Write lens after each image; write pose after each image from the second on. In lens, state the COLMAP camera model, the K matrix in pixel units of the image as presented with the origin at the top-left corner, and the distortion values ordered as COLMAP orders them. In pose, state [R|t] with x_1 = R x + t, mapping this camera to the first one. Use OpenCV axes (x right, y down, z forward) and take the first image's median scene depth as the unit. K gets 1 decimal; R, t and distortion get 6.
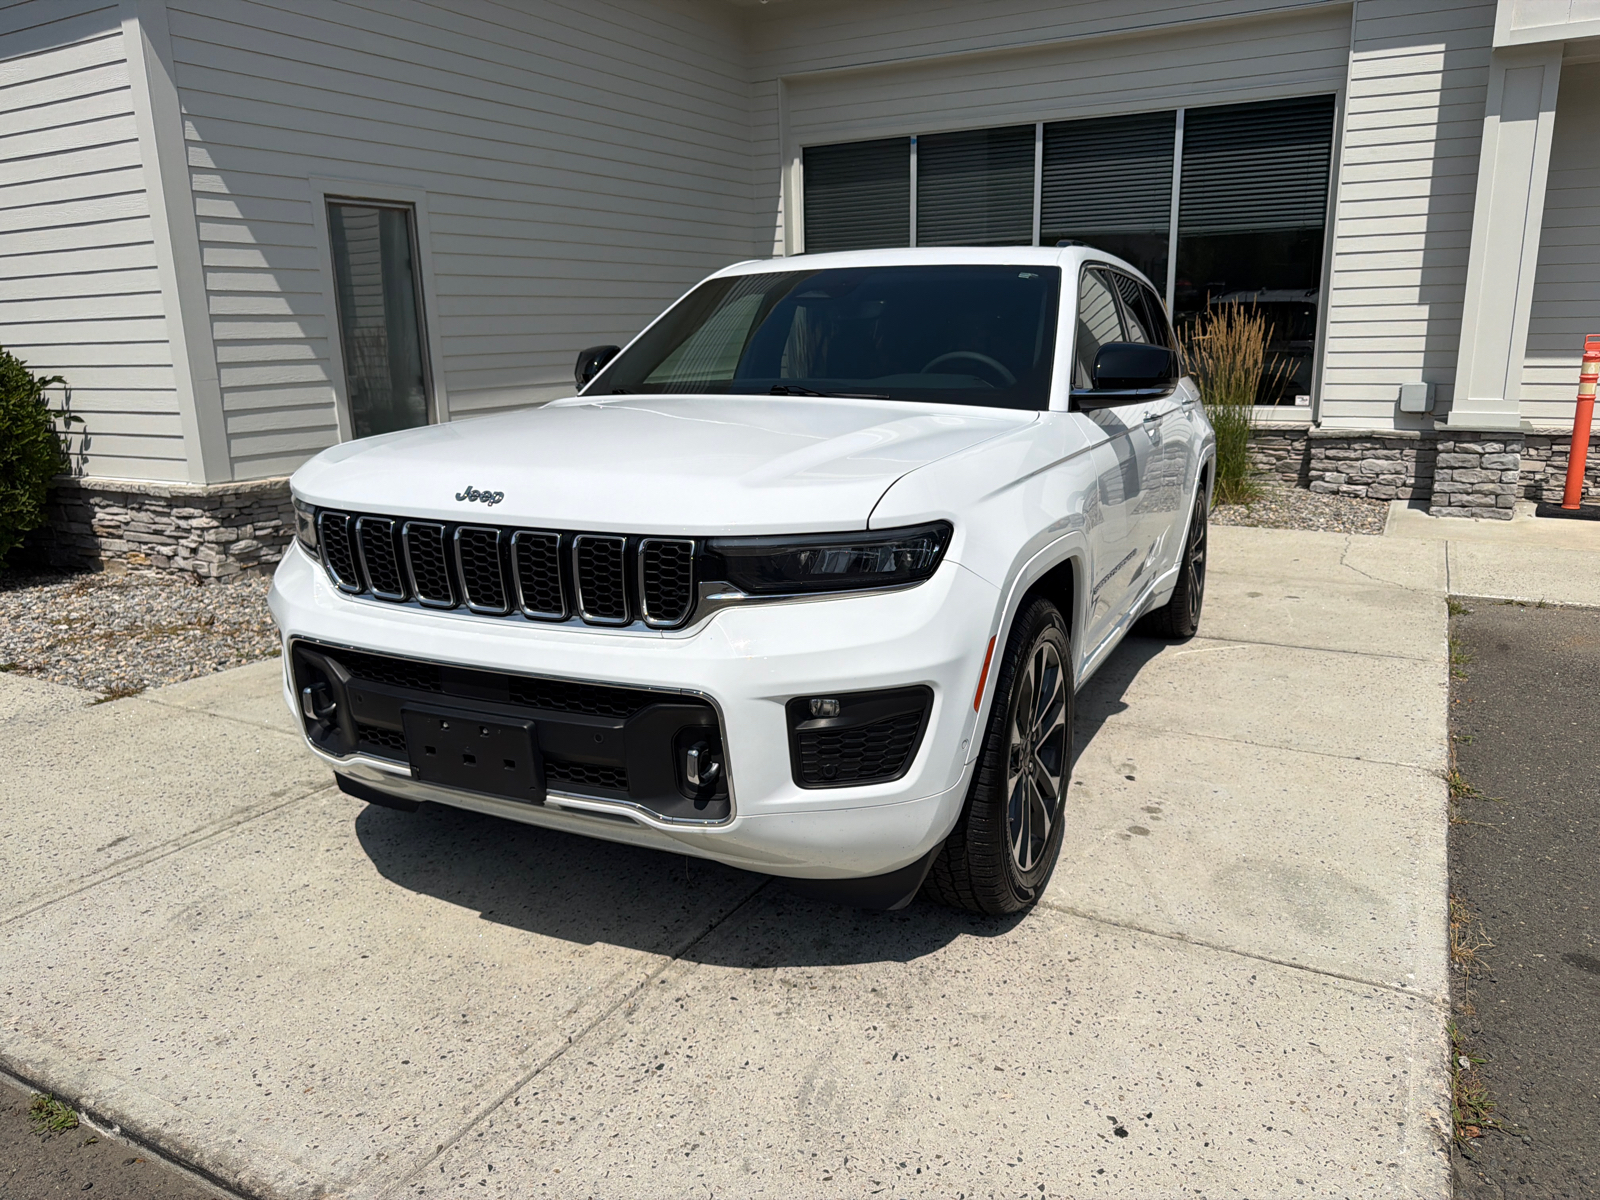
lens RADIAL K [[1137.3, 0, 811.6], [0, 1137.3, 593.4], [0, 0, 1]] dist [0.027278, -0.035558]
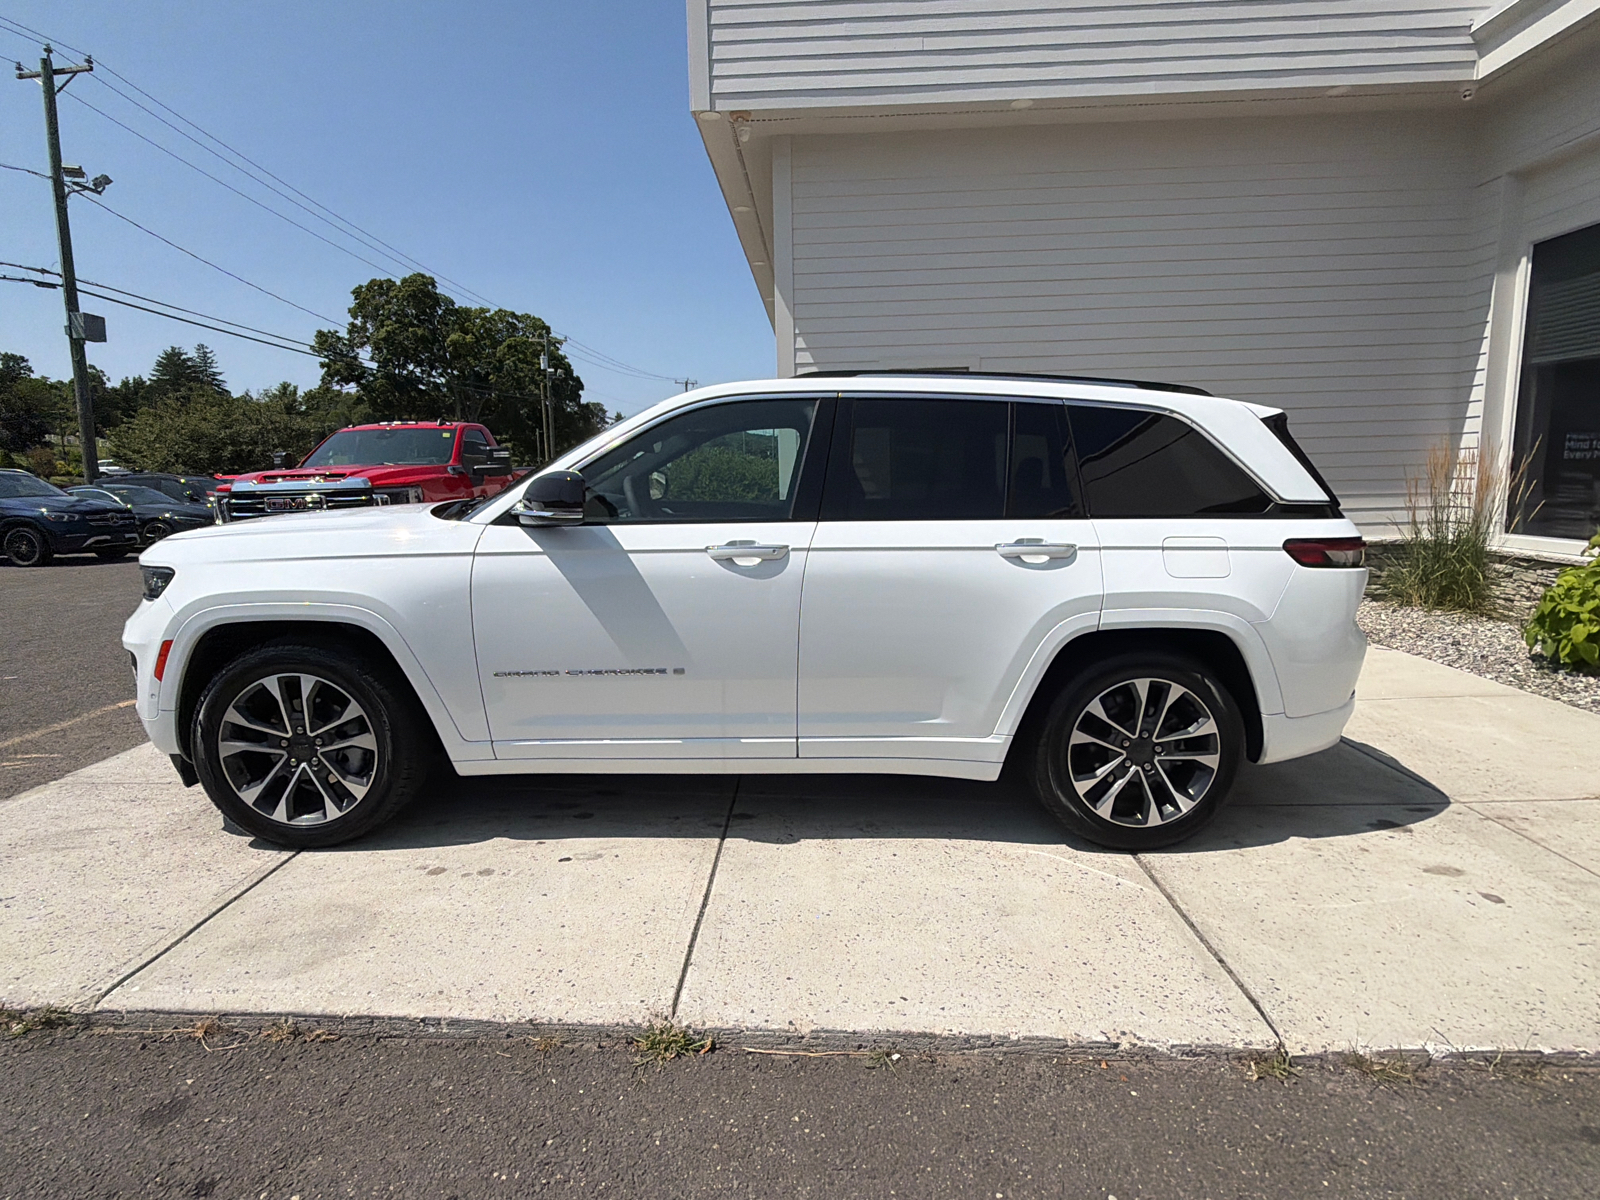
lens RADIAL K [[868.1, 0, 800.0], [0, 868.1, 600.0], [0, 0, 1]] dist [0.000227, 0.001112]
pose [[0.445250, 0.142416, -0.884008, 0.797550], [-0.196244, 0.978788, 0.058843, -0.131129], [0.873636, 0.147282, 0.463754, 0.563343]]
